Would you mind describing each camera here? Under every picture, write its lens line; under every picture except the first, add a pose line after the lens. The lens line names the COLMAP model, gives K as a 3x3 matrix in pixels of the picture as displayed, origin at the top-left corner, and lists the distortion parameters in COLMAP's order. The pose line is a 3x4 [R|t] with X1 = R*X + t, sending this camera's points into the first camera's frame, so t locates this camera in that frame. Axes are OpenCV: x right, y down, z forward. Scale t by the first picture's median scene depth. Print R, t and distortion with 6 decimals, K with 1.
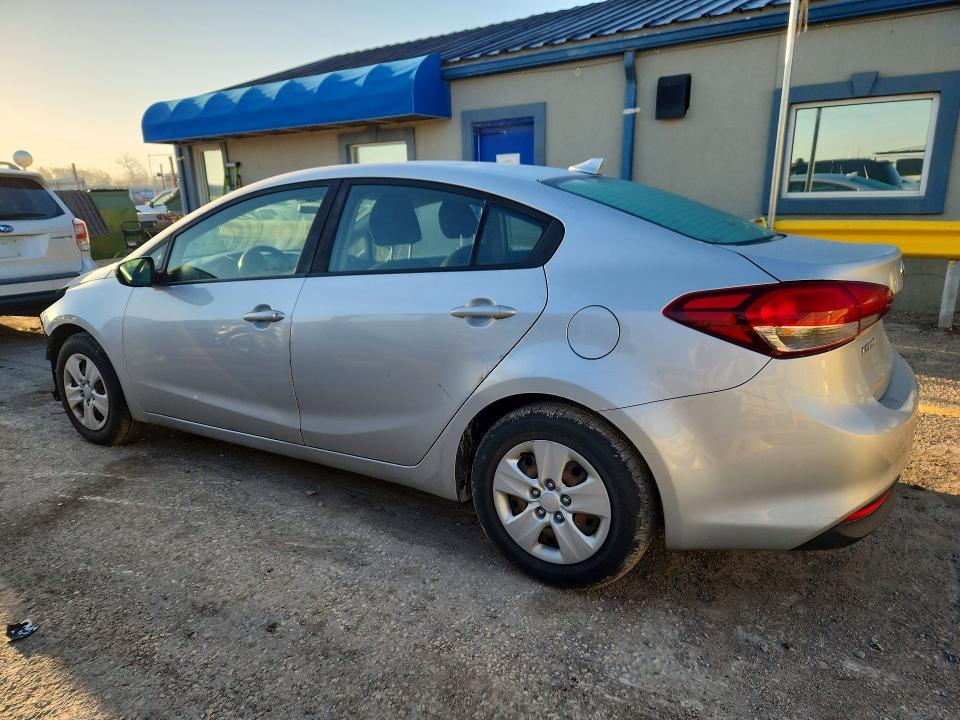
lens RADIAL K [[678.9, 0, 463.6], [0, 678.9, 360.8], [0, 0, 1]] dist [0.028794, -0.003450]
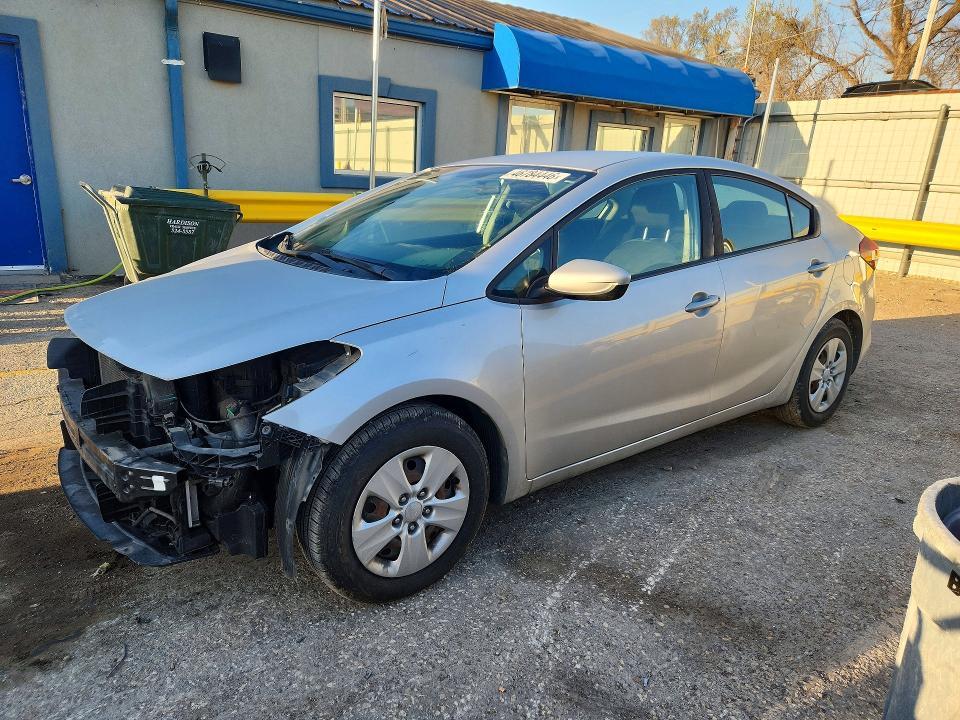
lens RADIAL K [[678.9, 0, 463.6], [0, 678.9, 360.8], [0, 0, 1]] dist [0.028794, -0.003450]
pose [[0.313609, -0.221791, 0.923287, -1.051723], [0.169294, 0.969820, 0.175466, -0.170660], [-0.934339, 0.101279, 0.341692, 0.772394]]
